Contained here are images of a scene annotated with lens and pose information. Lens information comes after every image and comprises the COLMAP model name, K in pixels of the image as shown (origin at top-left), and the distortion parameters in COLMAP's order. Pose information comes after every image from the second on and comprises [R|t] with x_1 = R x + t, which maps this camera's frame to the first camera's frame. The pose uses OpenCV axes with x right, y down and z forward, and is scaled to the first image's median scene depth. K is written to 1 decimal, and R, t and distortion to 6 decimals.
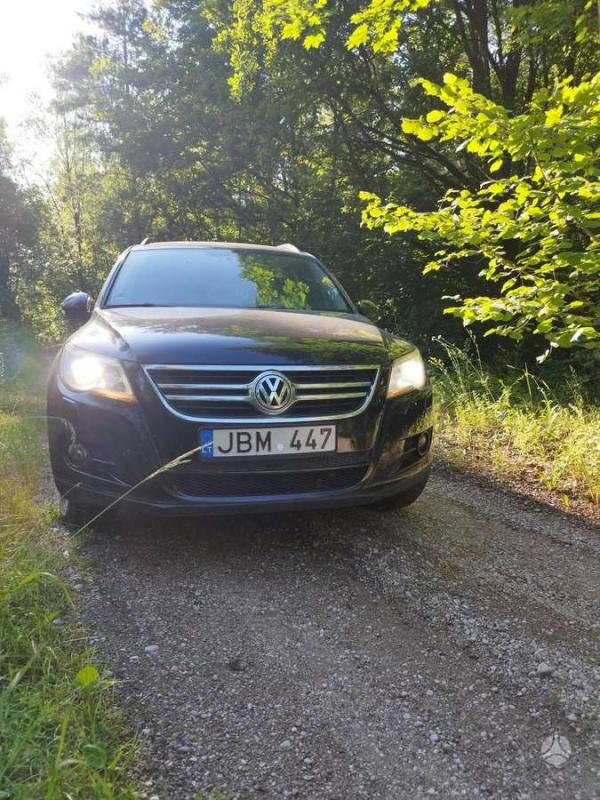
lens RADIAL K [[1123.7, 0, 300.0], [0, 1123.7, 400.0], [0, 0, 1]] dist [0.209838, -0.499204]
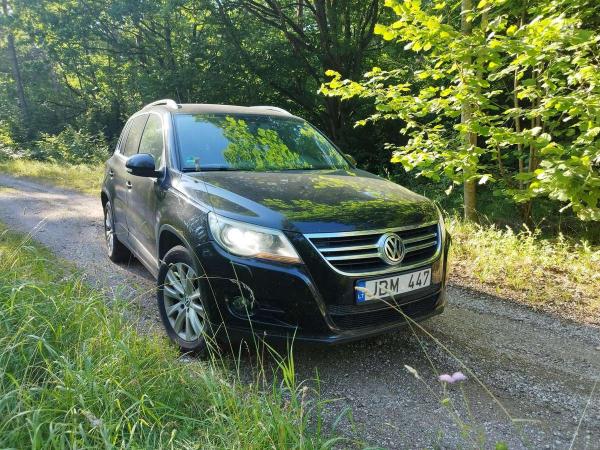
lens RADIAL K [[842.8, 0, 308.2], [0, 842.8, 226.7], [0, 0, 1]] dist [0.209838, -0.499204]
pose [[0.818091, -0.083844, 0.568944, -0.693870], [-0.002282, 0.988834, 0.149004, -0.186900], [-0.575084, -0.123198, 0.808765, 0.215686]]
